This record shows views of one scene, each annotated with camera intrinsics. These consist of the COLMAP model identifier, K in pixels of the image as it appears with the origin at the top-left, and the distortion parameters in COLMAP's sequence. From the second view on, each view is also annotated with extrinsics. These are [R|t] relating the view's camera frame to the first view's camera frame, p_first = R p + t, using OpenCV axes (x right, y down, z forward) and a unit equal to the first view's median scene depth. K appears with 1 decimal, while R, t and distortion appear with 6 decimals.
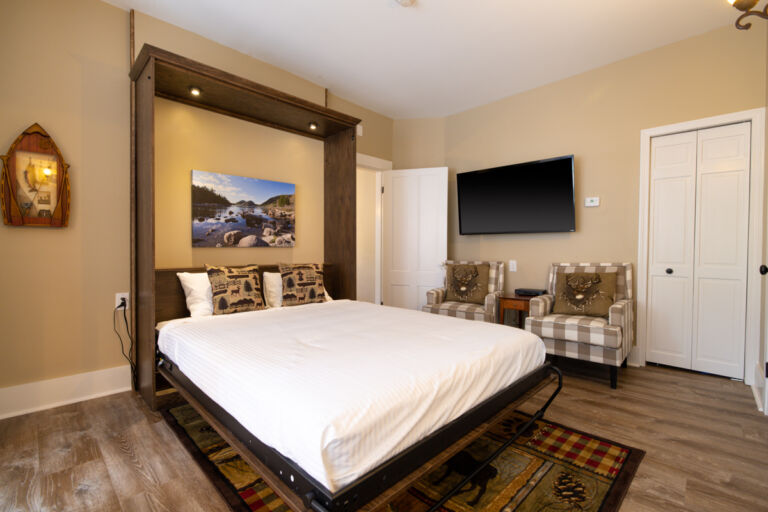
lens RADIAL K [[342.0, 0, 382.9], [0, 342.0, 255.2], [0, 0, 1]] dist [-0.003961, -0.000020]
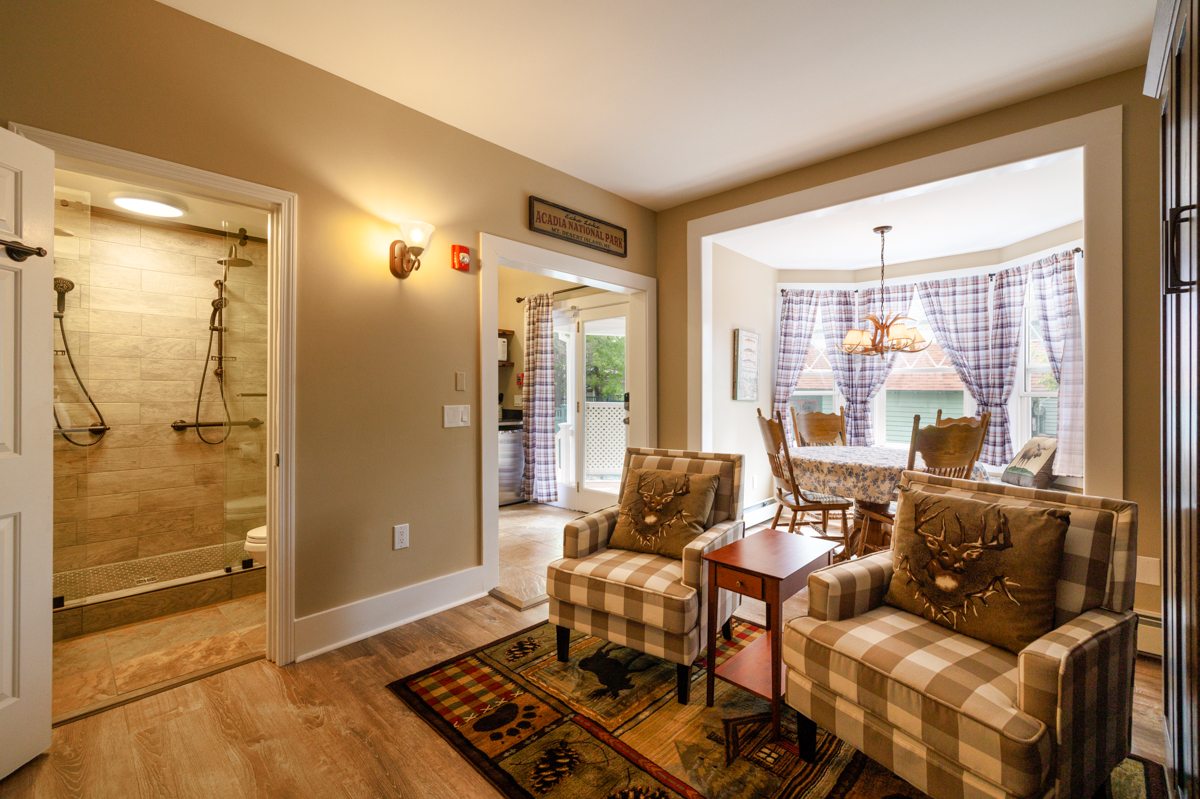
lens RADIAL K [[507.6, 0, 599.6], [0, 507.6, 393.5], [0, 0, 1]] dist [0.002092, -0.000884]
pose [[-0.999831, -0.002411, -0.018218, 0.225140], [-0.002822, 0.999741, 0.022580, -0.131543], [0.018159, 0.022627, -0.999579, 1.816517]]
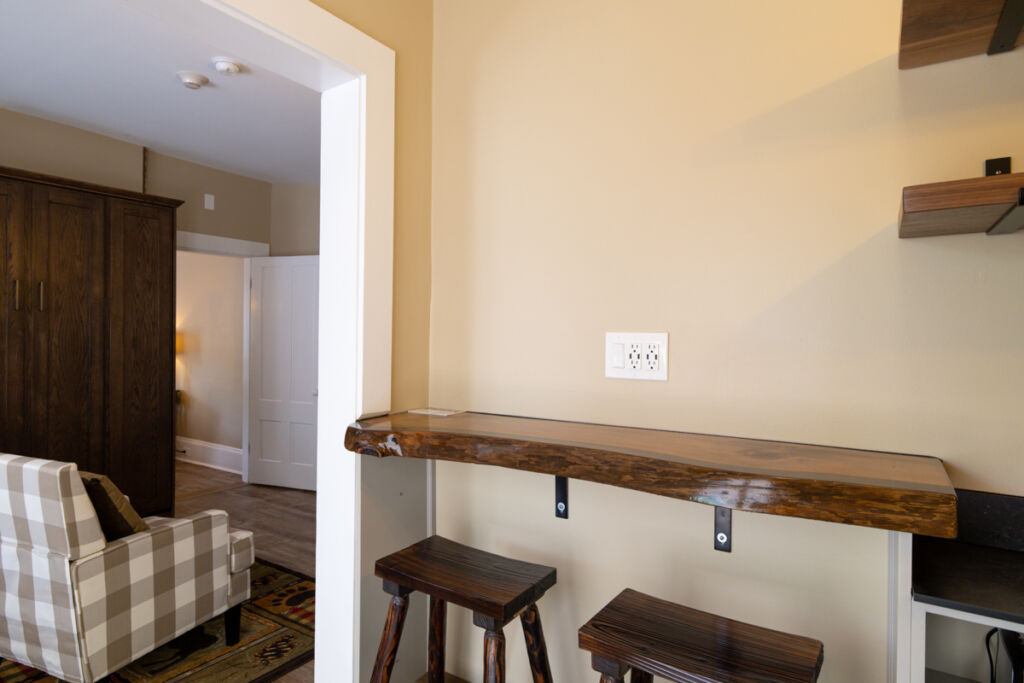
lens RADIAL K [[572.4, 0, 507.8], [0, 572.4, 338.4], [0, 0, 1]] dist [-0.001100, -0.001999]
pose [[0.981138, 0.004673, 0.193252, 0.603639], [-0.001991, 0.999899, -0.014069, -0.134454], [-0.193298, 0.013419, 0.981048, -0.528015]]
